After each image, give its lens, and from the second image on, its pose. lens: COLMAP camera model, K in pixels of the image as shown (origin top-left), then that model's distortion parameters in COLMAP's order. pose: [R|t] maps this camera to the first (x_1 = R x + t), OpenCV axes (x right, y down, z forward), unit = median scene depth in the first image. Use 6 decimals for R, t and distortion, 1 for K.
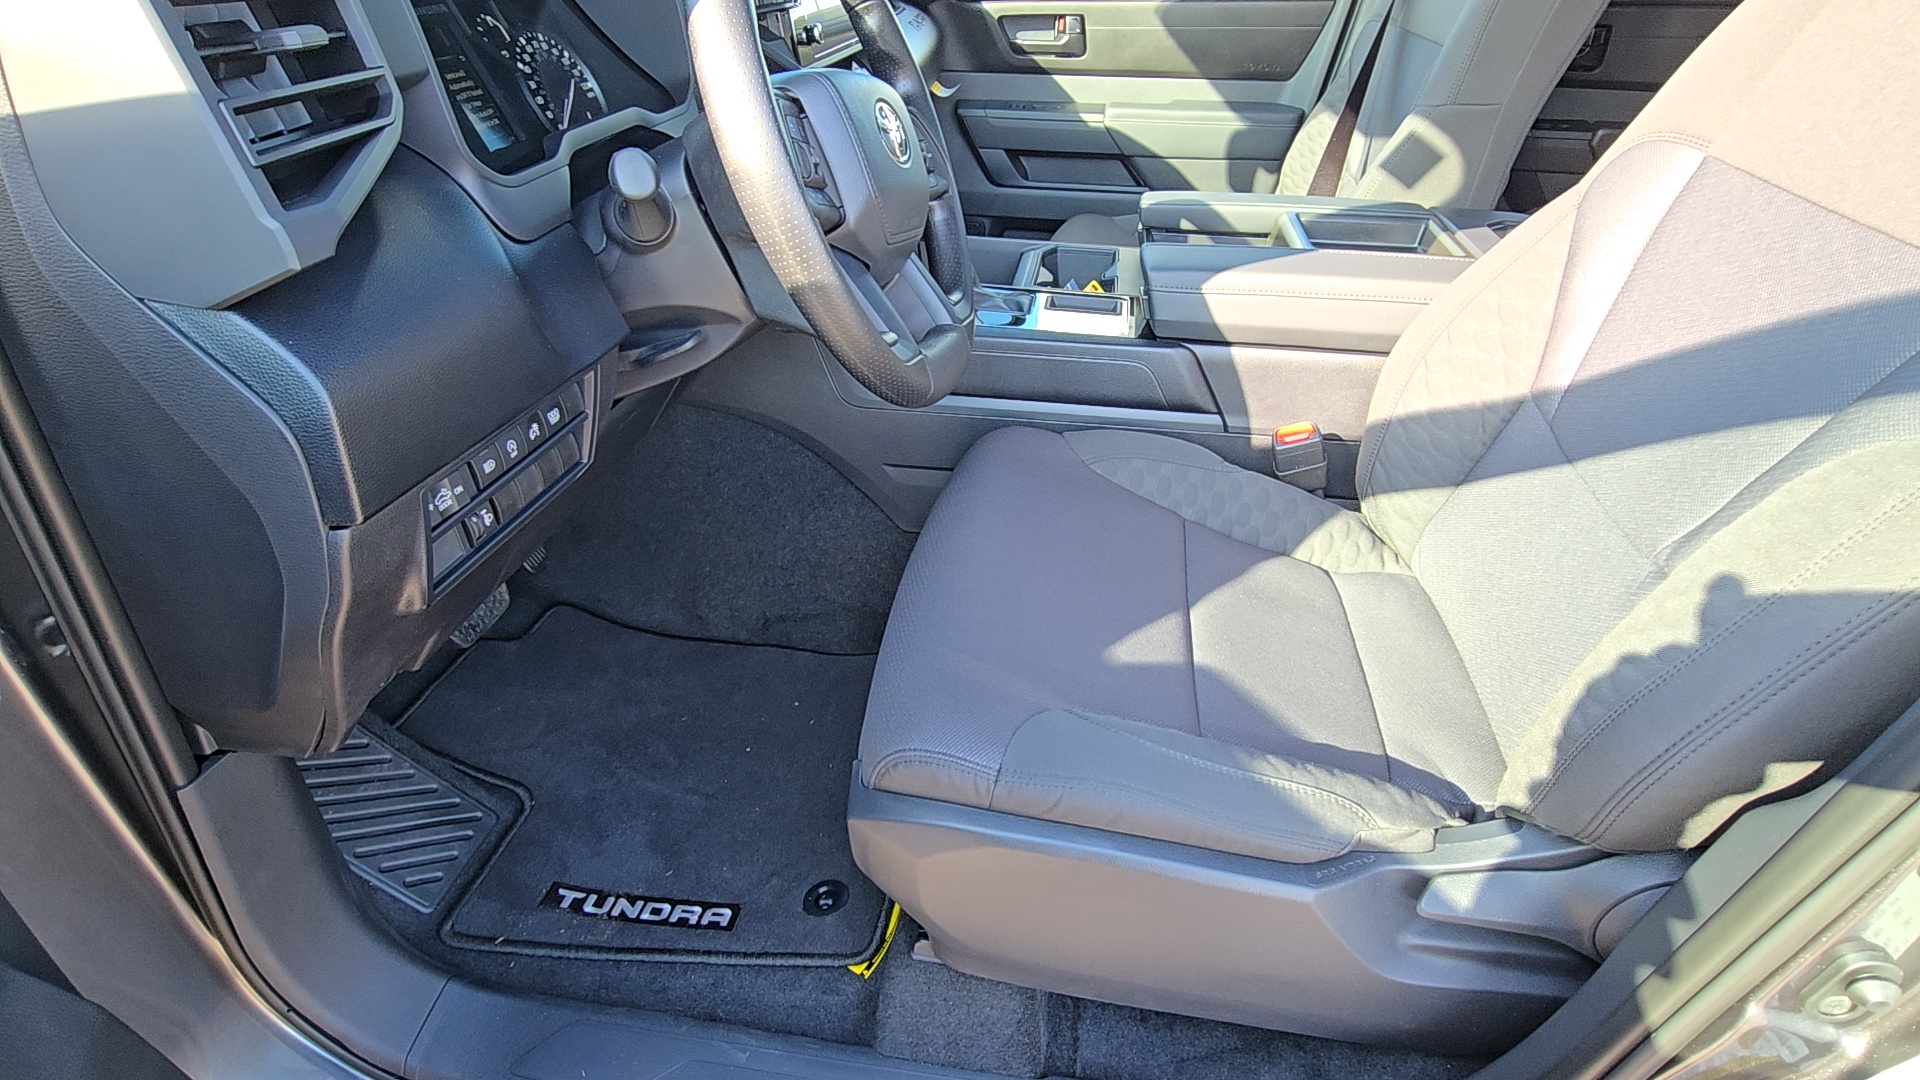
lens RADIAL K [[976.1, 0, 959.6], [0, 976.1, 547.4], [0, 0, 1]] dist [-0.002041, -0.000327]
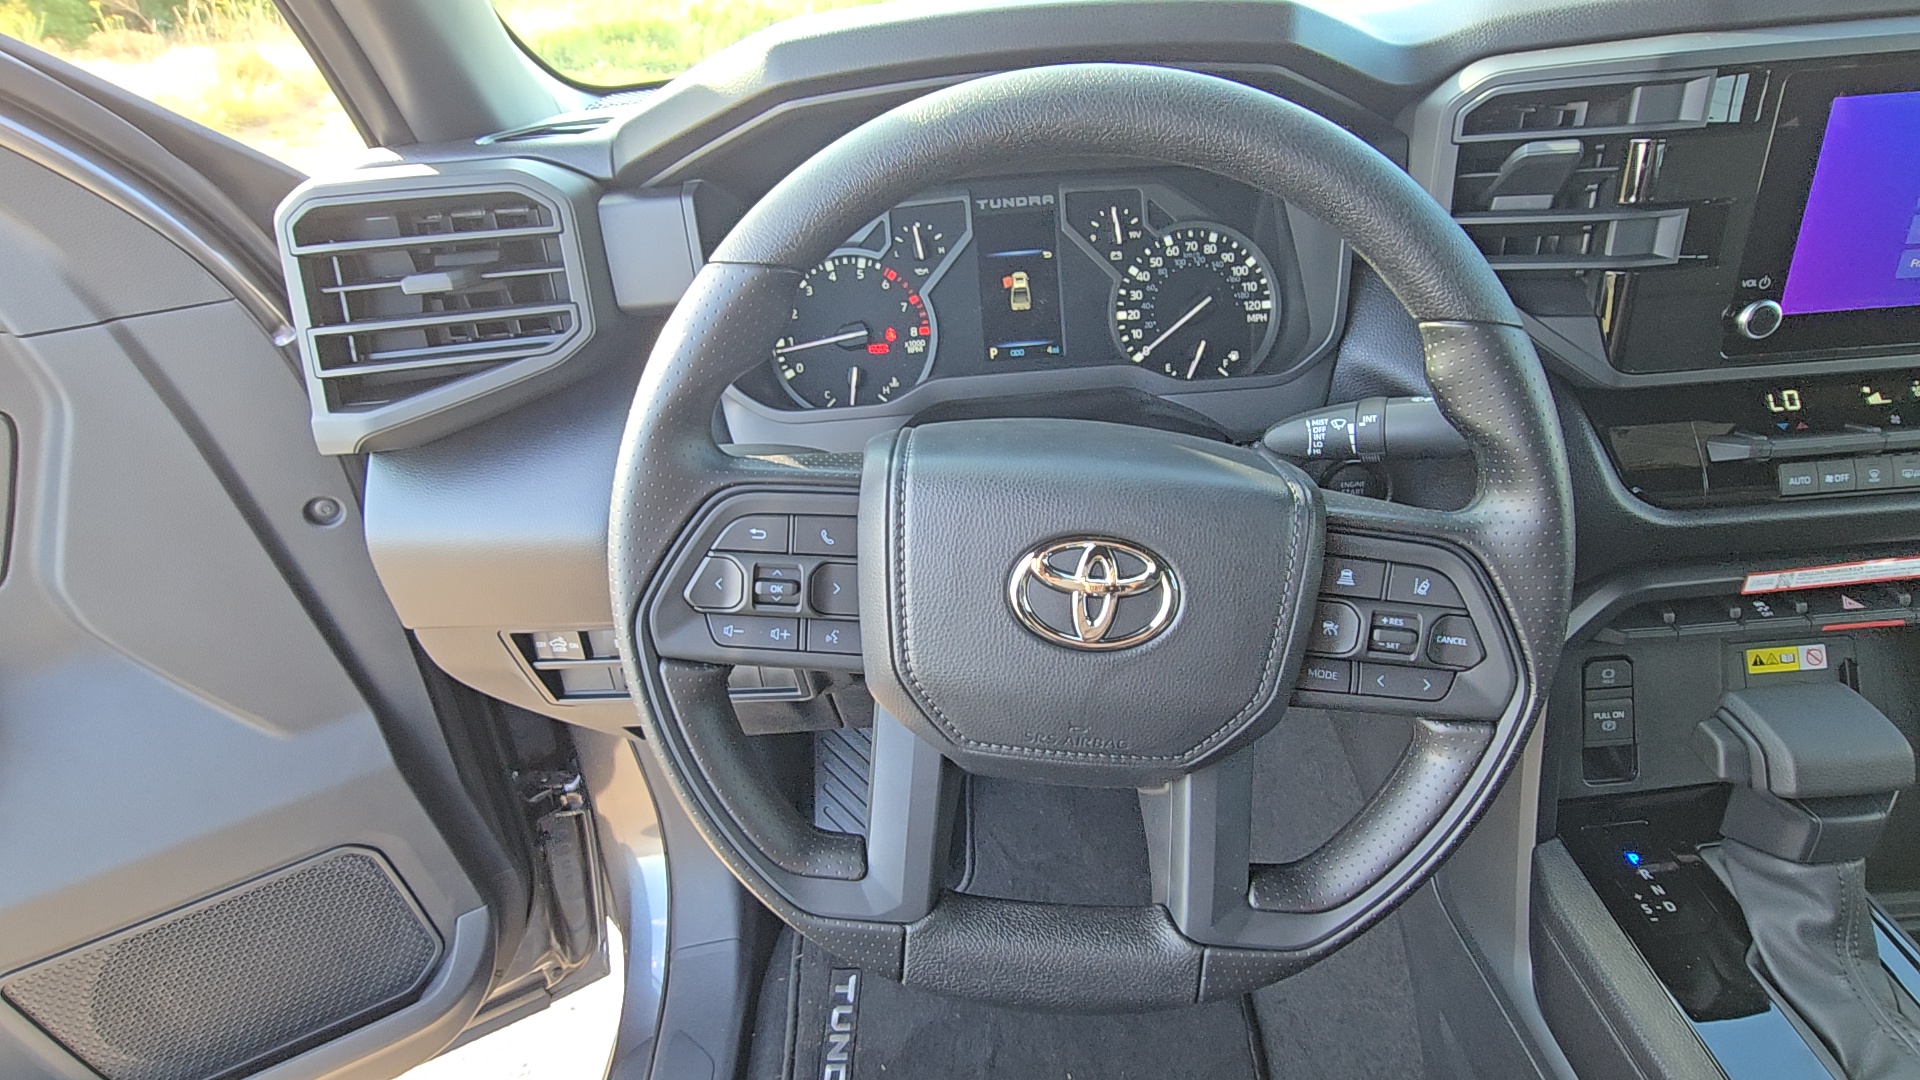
lens RADIAL K [[977.0, 0, 978.6], [0, 977.0, 547.9], [0, 0, 1]] dist [0.001569, -0.000020]
pose [[0.180396, 0.497020, -0.848780, 0.262246], [-0.476761, 0.798973, 0.366526, -0.442900], [0.860323, 0.338545, 0.381092, 0.535955]]
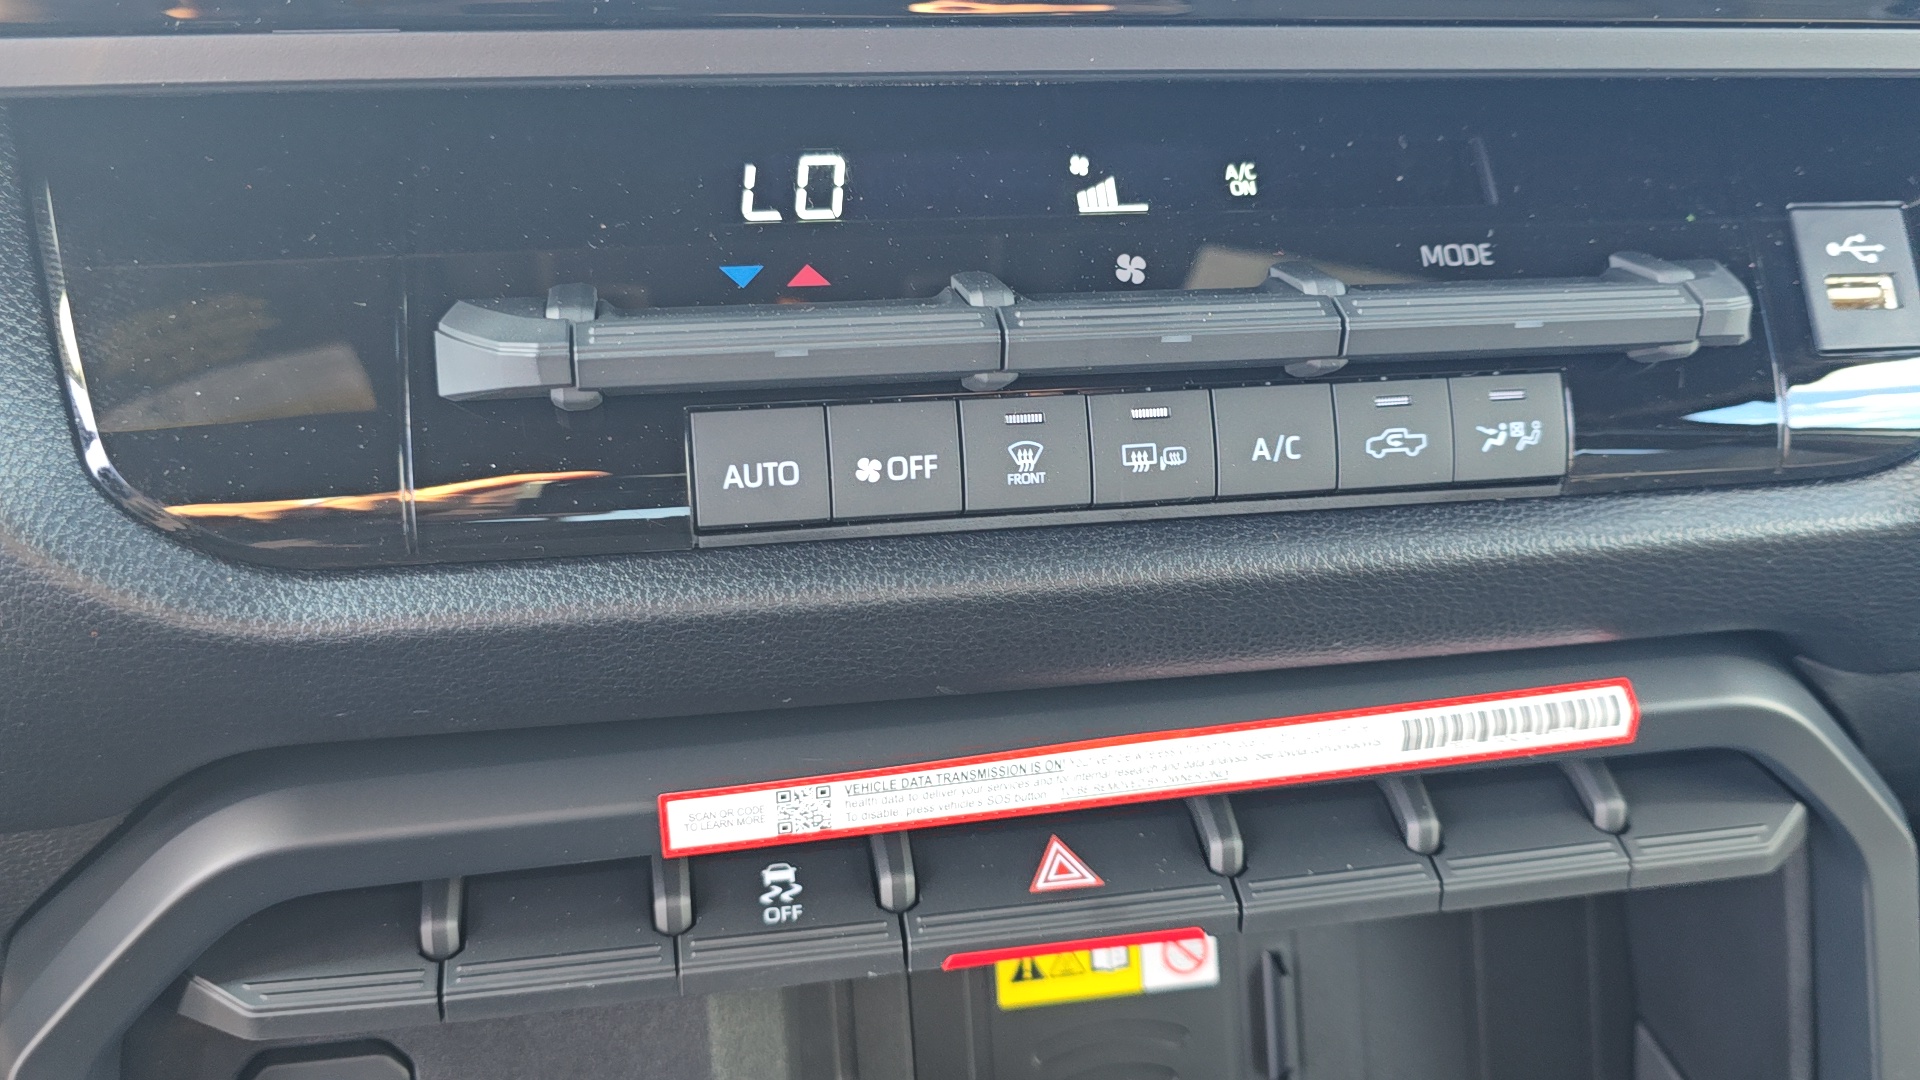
lens RADIAL K [[1605.6, 0, 970.4], [0, 1605.6, 535.2], [0, 0, 1]] dist [-0.013365, 0.003799]
pose [[0.313484, 0.527338, -0.789710, 0.078073], [-0.546453, 0.780312, 0.304142, -0.573762], [0.776606, 0.336196, 0.532781, 1.010155]]
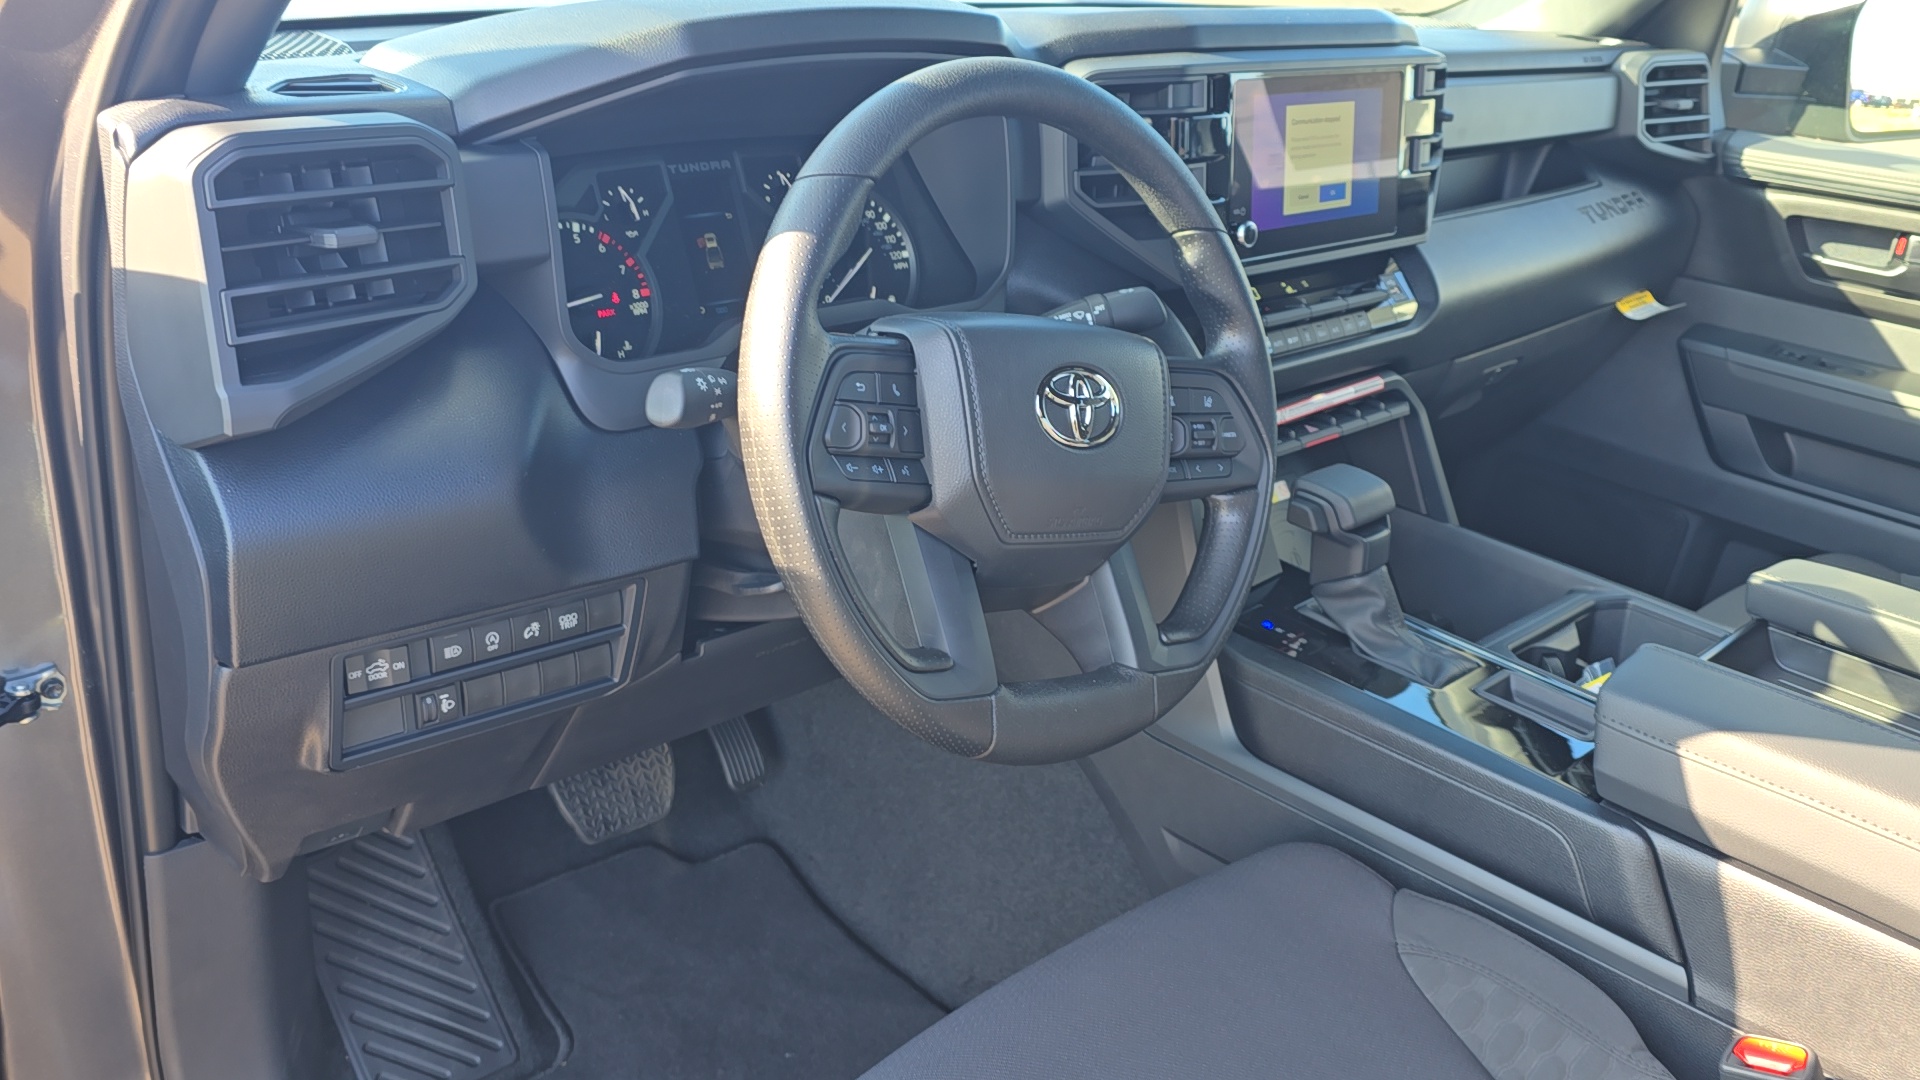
lens RADIAL K [[1605.6, 0, 970.4], [0, 1605.6, 535.2], [0, 0, 1]] dist [-0.013365, 0.003799]
pose [[0.794817, 0.276736, -0.540077, 0.410913], [-0.381052, 0.920235, -0.089254, -0.141166], [0.472298, 0.276738, 0.836869, -0.033878]]
